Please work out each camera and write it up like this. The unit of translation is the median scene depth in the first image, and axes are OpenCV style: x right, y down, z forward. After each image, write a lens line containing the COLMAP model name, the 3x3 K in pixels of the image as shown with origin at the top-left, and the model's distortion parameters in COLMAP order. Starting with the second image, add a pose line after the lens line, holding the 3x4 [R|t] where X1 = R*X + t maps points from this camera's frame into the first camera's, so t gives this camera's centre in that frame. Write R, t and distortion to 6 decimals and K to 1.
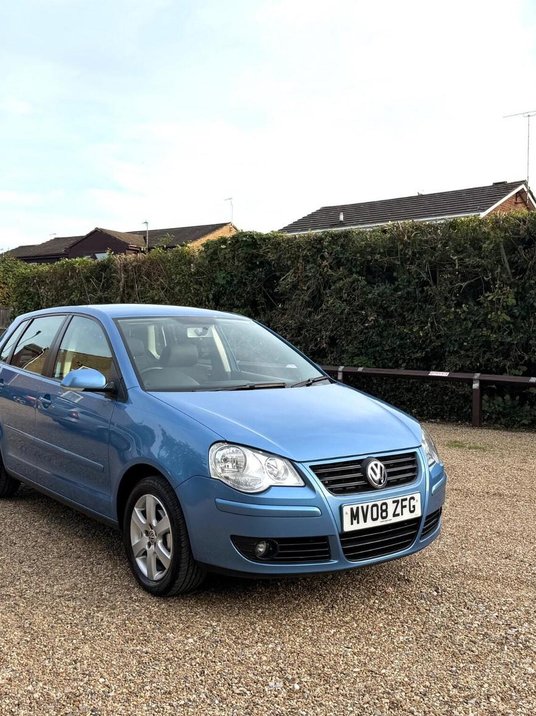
lens RADIAL K [[534.1, 0, 275.6], [0, 534.1, 361.8], [0, 0, 1]] dist [0.066070, 0.000816]
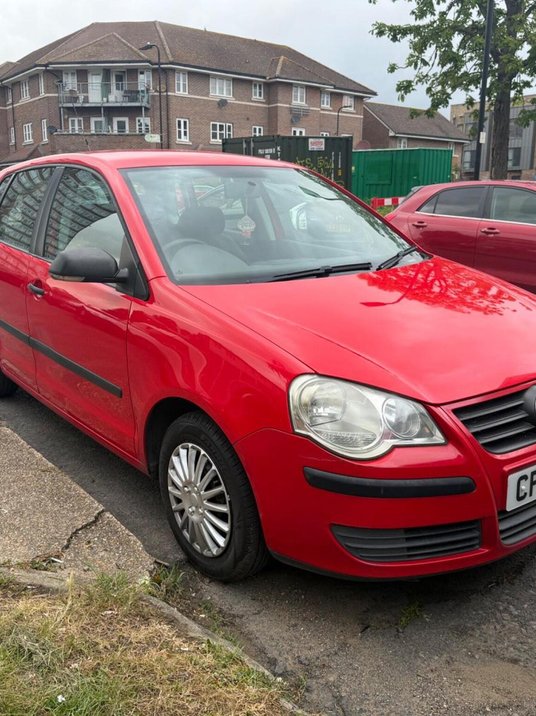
lens RADIAL K [[534.1, 0, 263.6], [0, 534.1, 360.6], [0, 0, 1]] dist [0.066070, 0.000816]
pose [[0.998877, 0.003771, -0.047219, -0.115677], [0.008389, 0.966989, 0.254680, -0.017705], [0.046620, -0.254791, 0.965872, 0.385303]]
